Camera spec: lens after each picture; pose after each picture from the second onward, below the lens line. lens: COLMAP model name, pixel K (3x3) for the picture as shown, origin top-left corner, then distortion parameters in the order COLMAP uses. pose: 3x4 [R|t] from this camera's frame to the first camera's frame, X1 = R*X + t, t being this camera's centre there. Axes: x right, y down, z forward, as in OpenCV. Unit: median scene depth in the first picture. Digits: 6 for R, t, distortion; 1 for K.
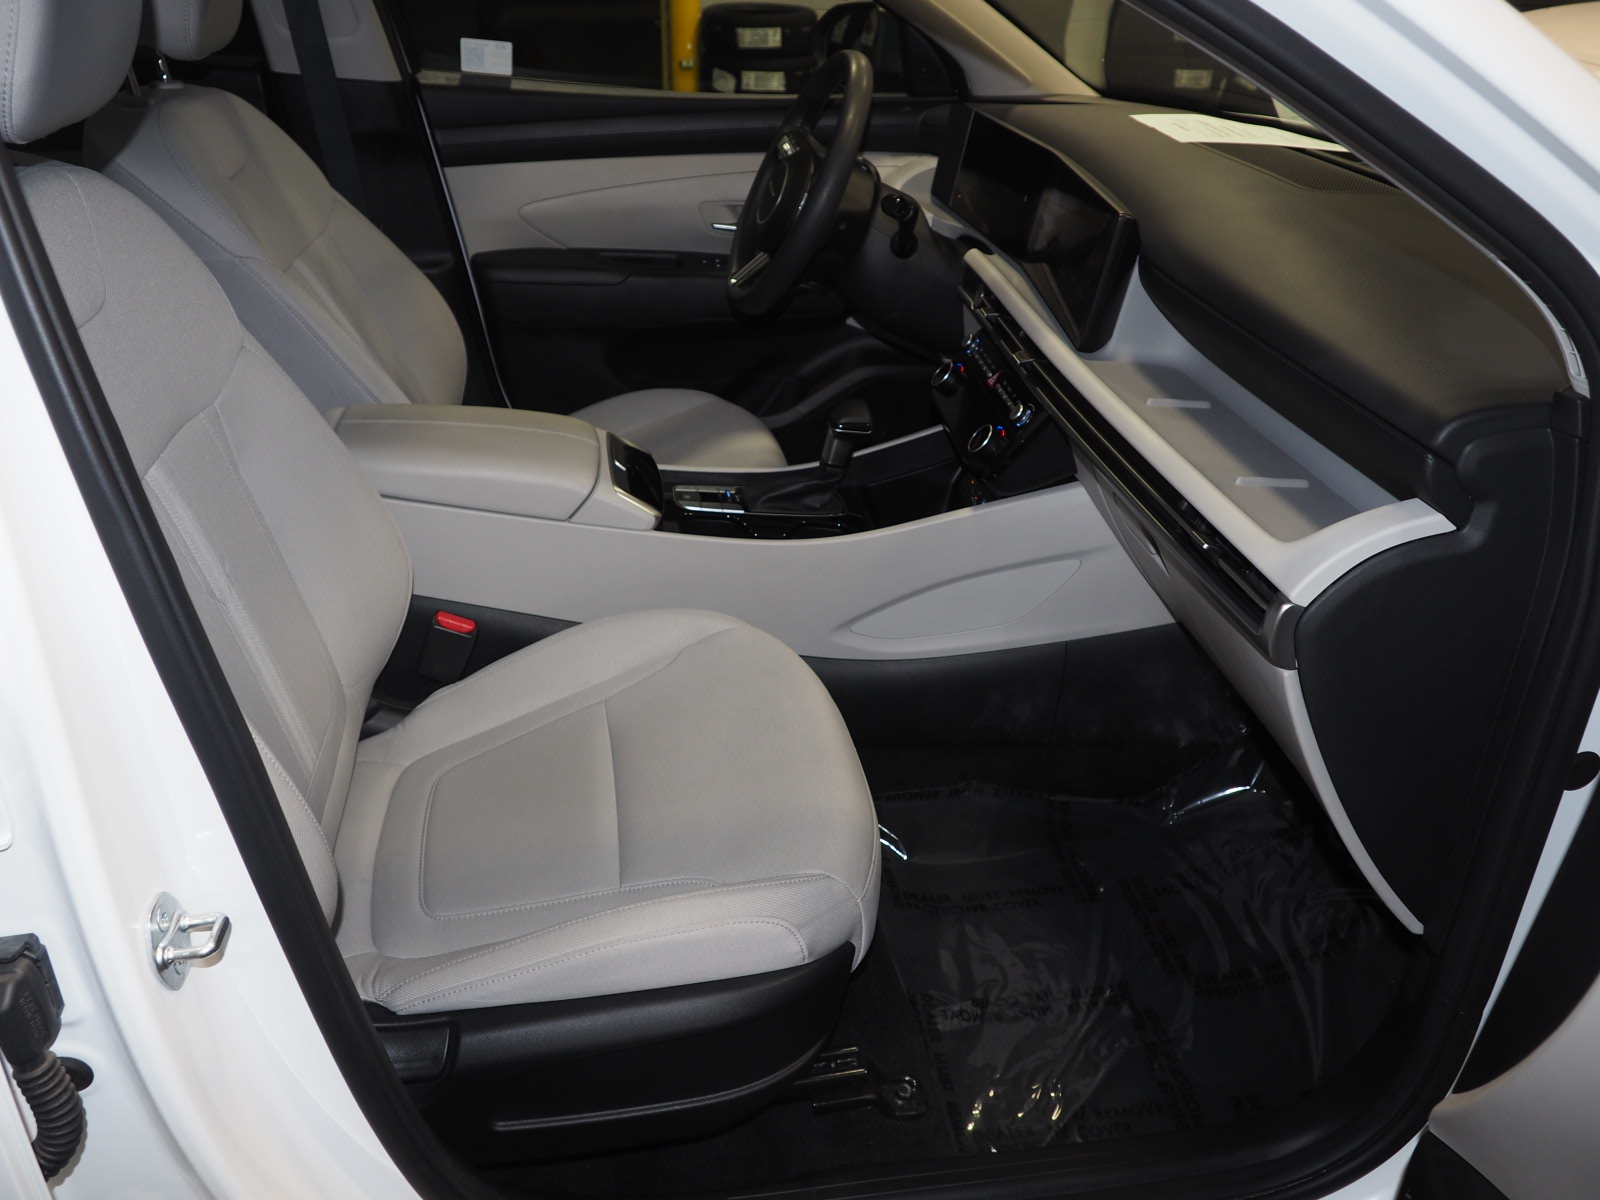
lens RADIAL K [[1239.3, 0, 801.4], [0, 1239.3, 595.5], [0, 0, 1]] dist [-0.006546, 0.001755]
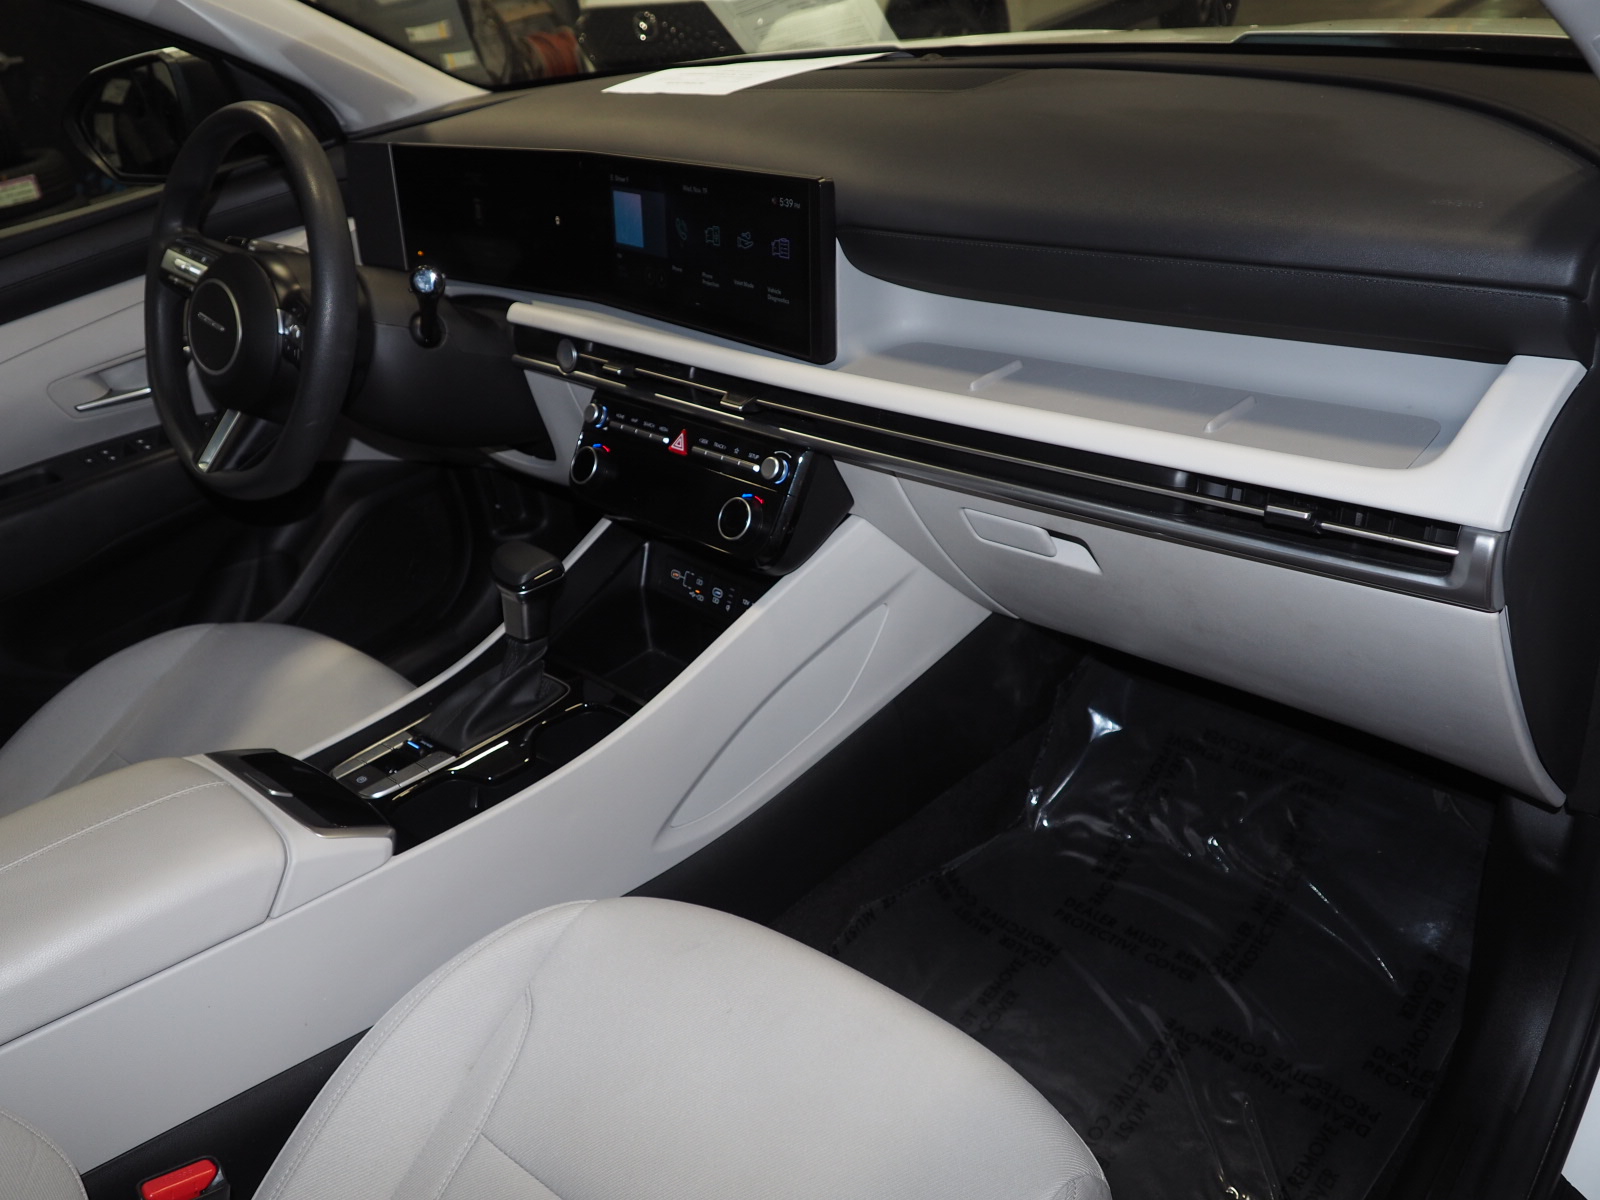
lens RADIAL K [[1239.3, 0, 800.6], [0, 1239.3, 608.0], [0, 0, 1]] dist [-0.006546, 0.001755]
pose [[0.766405, -0.443511, 0.464673, -0.184062], [0.446005, 0.888002, 0.111946, -0.133928], [-0.462280, 0.121450, 0.878377, 0.299718]]
